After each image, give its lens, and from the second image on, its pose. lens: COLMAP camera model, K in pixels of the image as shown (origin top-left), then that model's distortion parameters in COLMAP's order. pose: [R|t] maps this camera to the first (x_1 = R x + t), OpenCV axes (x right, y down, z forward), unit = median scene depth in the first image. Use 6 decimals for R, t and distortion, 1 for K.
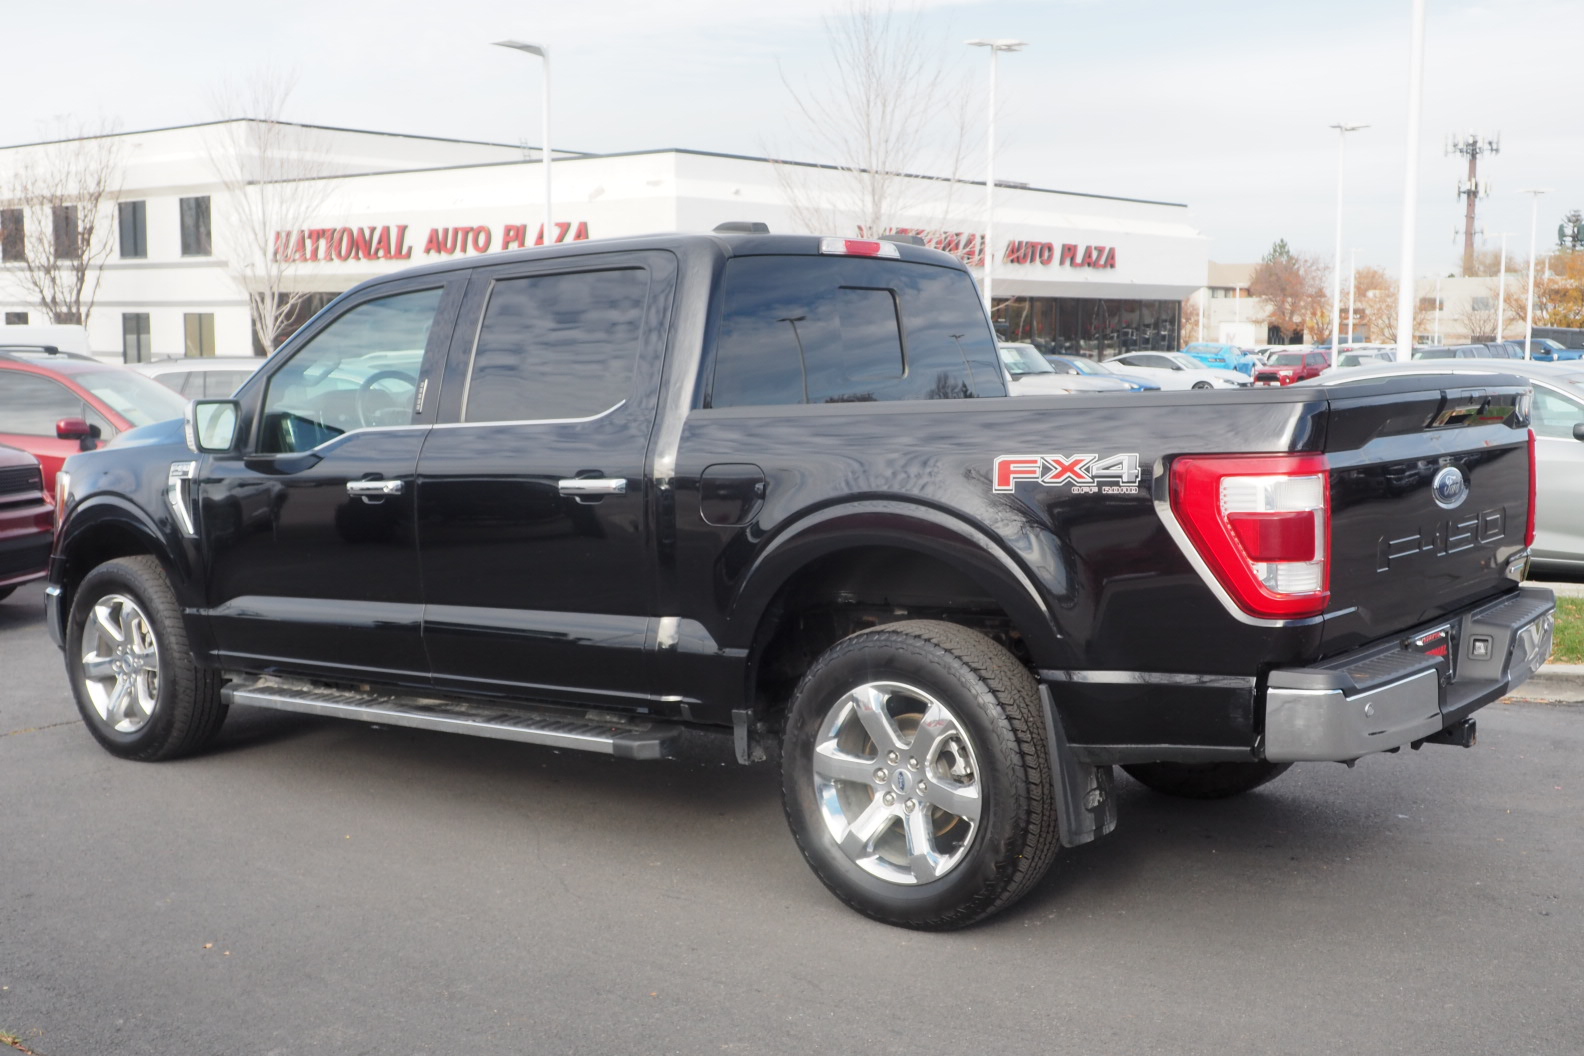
lens RADIAL K [[1759.5, 0, 792.0], [0, 1759.5, 528.0], [0, 0, 1]] dist [-0.002471, 0.004136]
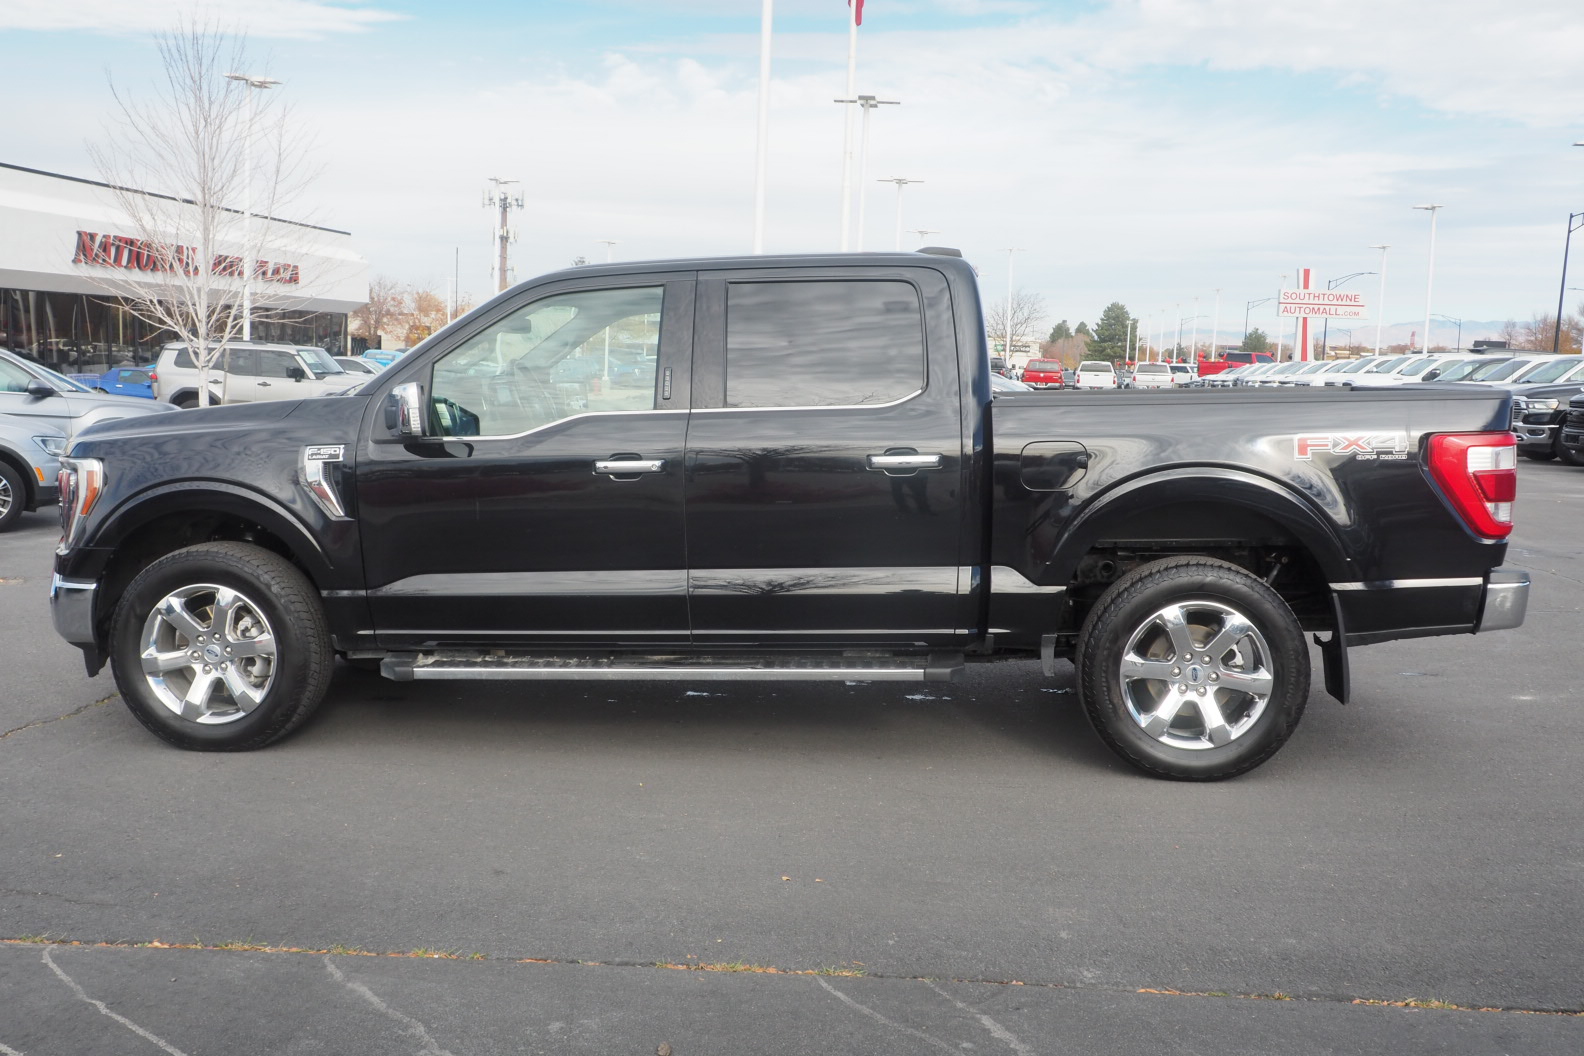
lens RADIAL K [[1455.3, 0, 792.0], [0, 1455.3, 528.0], [0, 0, 1]] dist [-0.014422, -0.005845]
pose [[0.839454, -0.035115, 0.542296, -0.661633], [0.026781, 0.999371, 0.023256, -0.002961], [-0.542771, -0.004999, 0.839866, 0.186591]]
